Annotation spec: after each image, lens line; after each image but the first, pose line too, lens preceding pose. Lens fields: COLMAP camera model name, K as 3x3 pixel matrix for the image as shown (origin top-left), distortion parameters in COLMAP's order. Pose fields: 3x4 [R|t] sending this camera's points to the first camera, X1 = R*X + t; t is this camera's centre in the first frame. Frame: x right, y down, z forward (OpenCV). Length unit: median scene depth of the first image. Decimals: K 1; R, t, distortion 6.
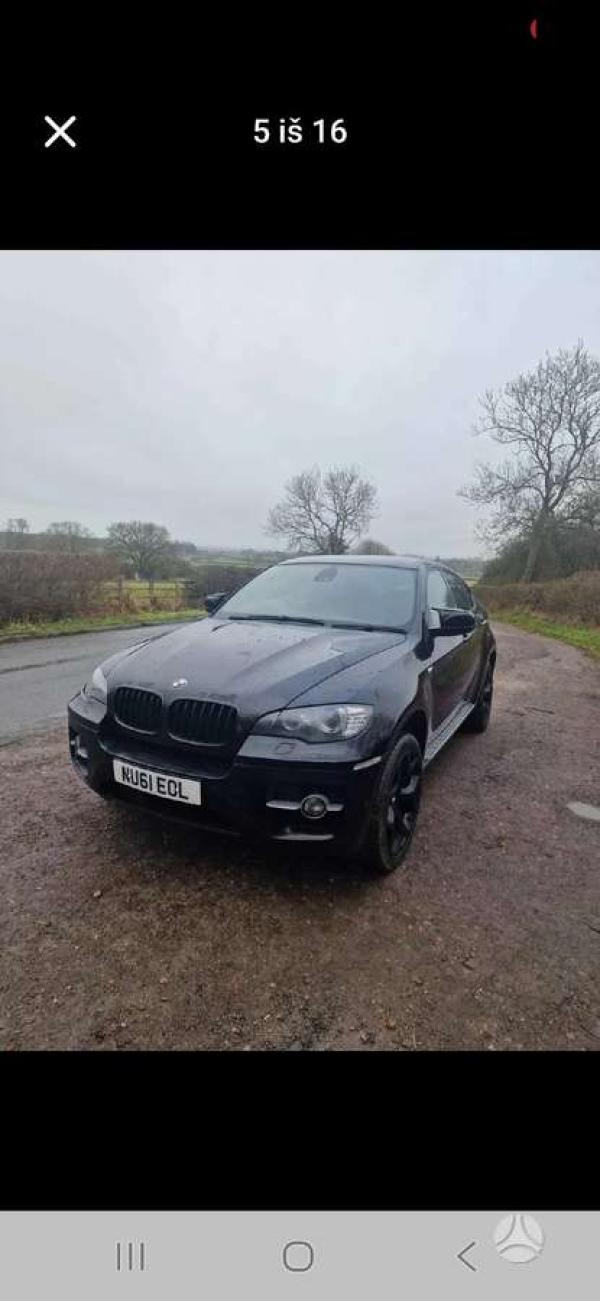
lens RADIAL K [[553.8, 0, 300.0], [0, 553.8, 650.5], [0, 0, 1]] dist [0.013589, -0.000036]
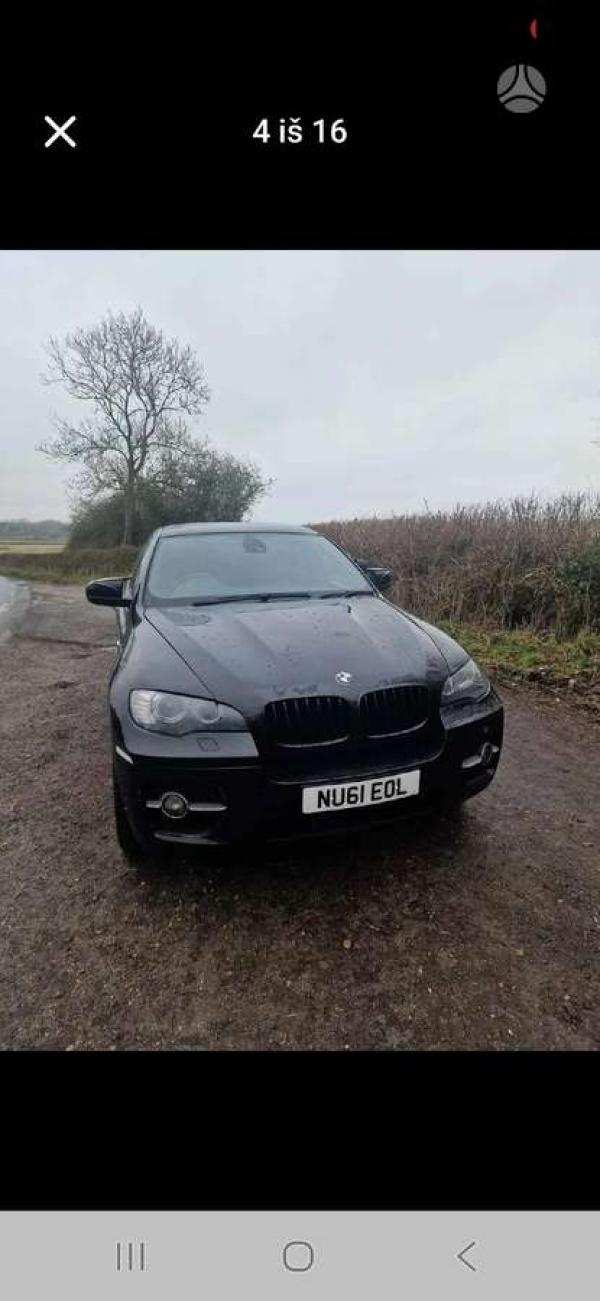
lens RADIAL K [[553.8, 0, 300.0], [0, 553.8, 650.5], [0, 0, 1]] dist [0.013589, -0.000036]
pose [[0.669332, -0.182092, 0.720304, -0.880879], [0.133118, 0.983204, 0.124855, -0.099586], [-0.730941, 0.012316, 0.682330, 0.456604]]
